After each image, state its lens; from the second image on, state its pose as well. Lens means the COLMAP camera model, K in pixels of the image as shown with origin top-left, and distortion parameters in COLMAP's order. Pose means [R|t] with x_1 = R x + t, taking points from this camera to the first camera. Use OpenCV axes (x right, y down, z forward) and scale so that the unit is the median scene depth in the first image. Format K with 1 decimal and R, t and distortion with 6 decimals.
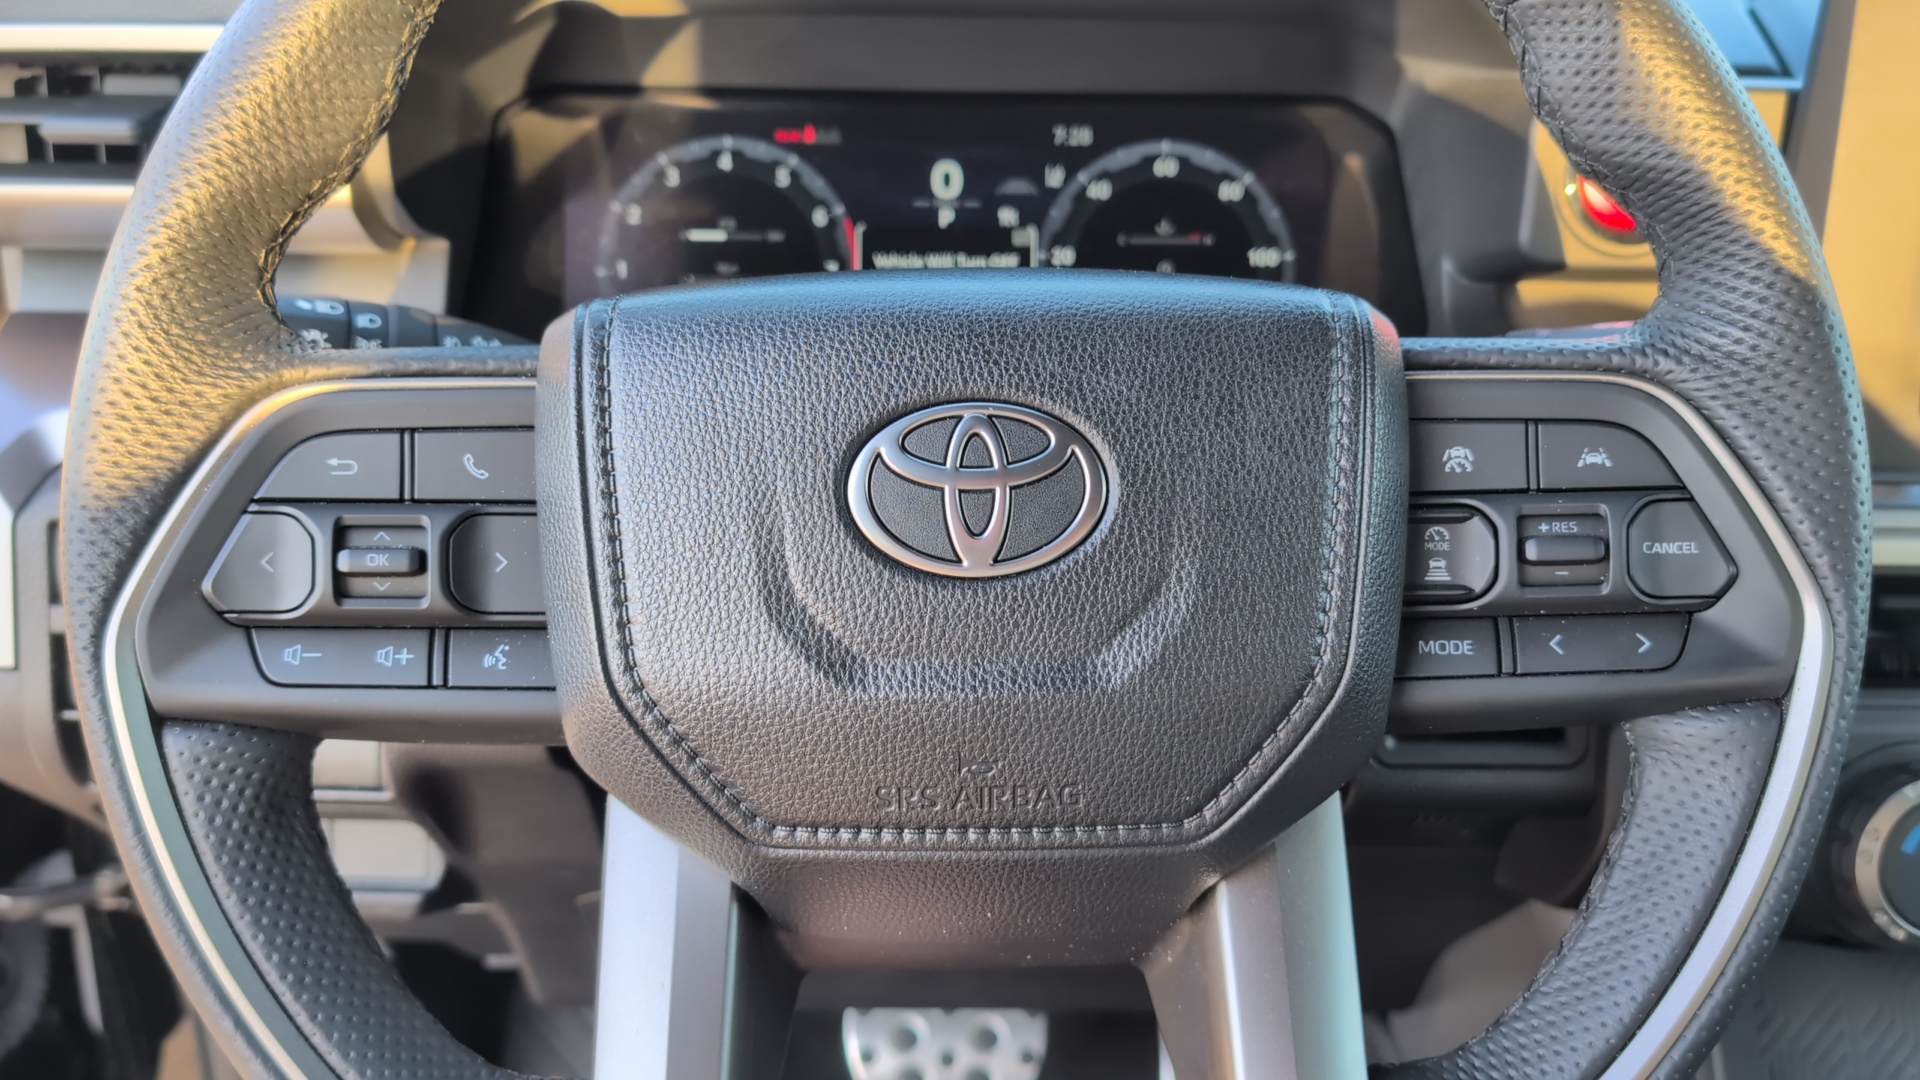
lens RADIAL K [[1696.9, 0, 946.9], [0, 1696.9, 531.6], [0, 0, 1]] dist [0.044484, 0.000949]
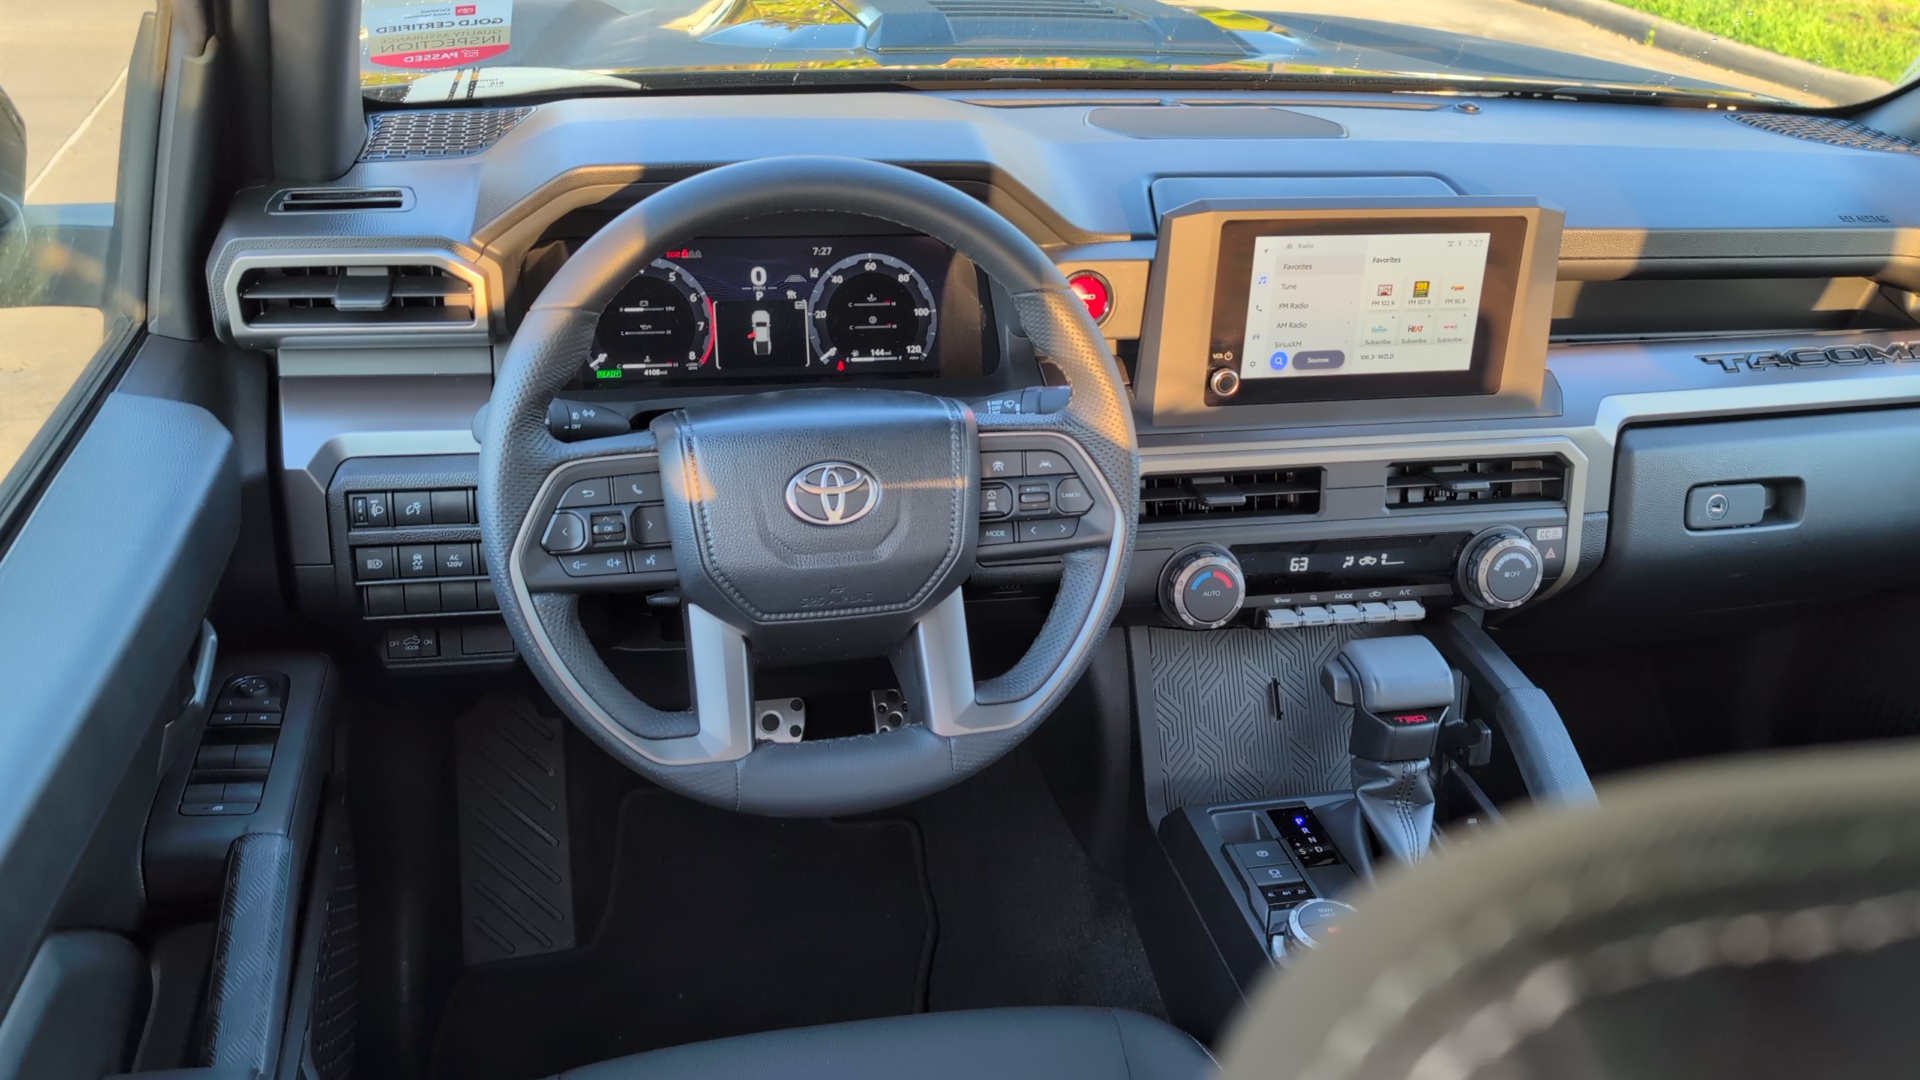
lens RADIAL K [[1696.9, 0, 957.2], [0, 1696.9, 555.1], [0, 0, 1]] dist [0.044484, 0.000949]
pose [[0.977557, -0.063087, 0.201003, -0.191283], [0.030732, 0.986607, 0.160196, -0.201020], [-0.208417, -0.150424, 0.966403, -0.977056]]
